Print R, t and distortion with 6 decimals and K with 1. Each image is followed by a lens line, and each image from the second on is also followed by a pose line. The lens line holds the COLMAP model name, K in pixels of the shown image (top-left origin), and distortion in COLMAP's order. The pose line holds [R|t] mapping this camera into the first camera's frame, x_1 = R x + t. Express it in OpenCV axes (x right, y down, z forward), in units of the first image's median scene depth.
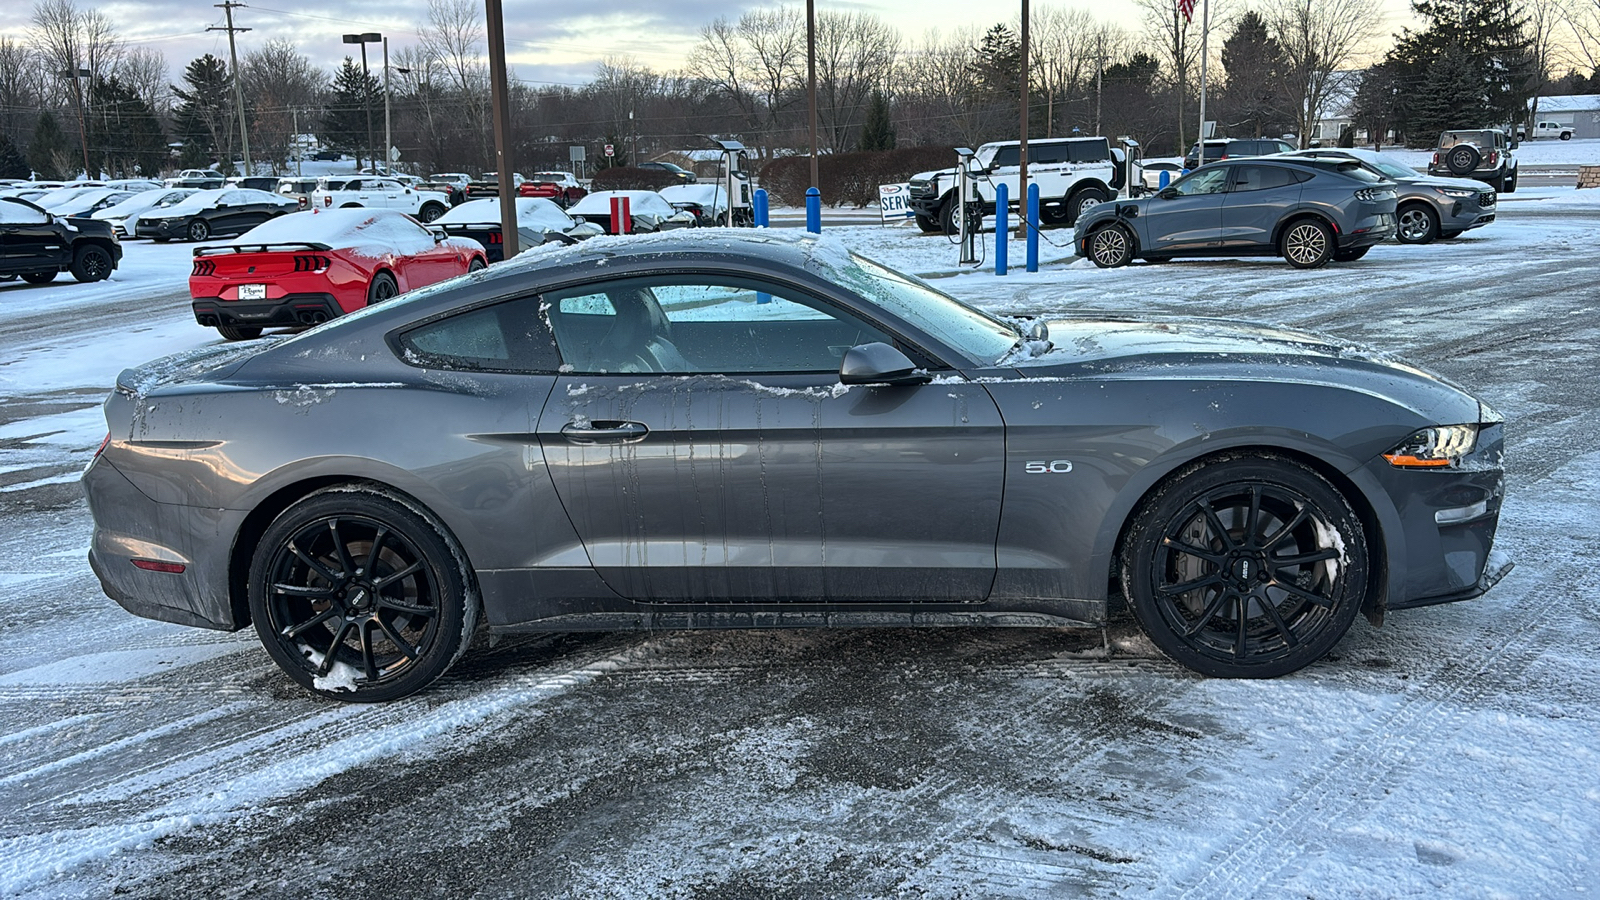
lens RADIAL K [[1378.2, 0, 811.2], [0, 1378.2, 447.3], [0, 0, 1]] dist [0.053978, -0.061213]
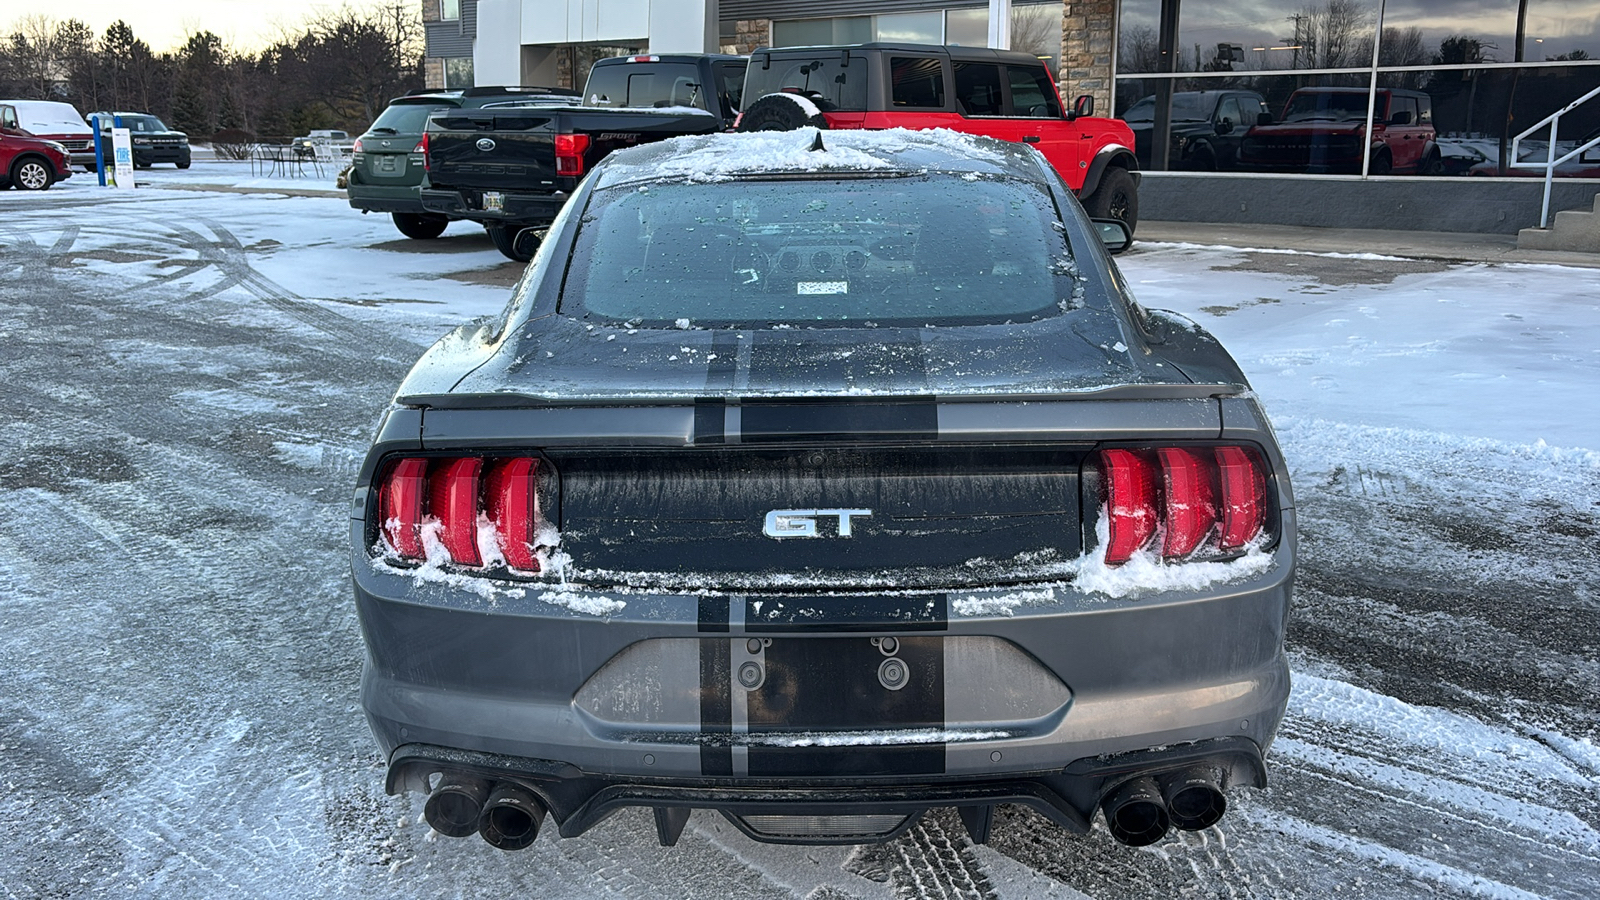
lens RADIAL K [[1378.2, 0, 811.2], [0, 1378.2, 447.3], [0, 0, 1]] dist [0.053978, -0.061213]
pose [[-0.081707, -0.197032, 0.976986, -0.998083], [0.201181, 0.956825, 0.209791, -0.165198], [-0.976140, 0.213692, -0.038541, 1.179342]]
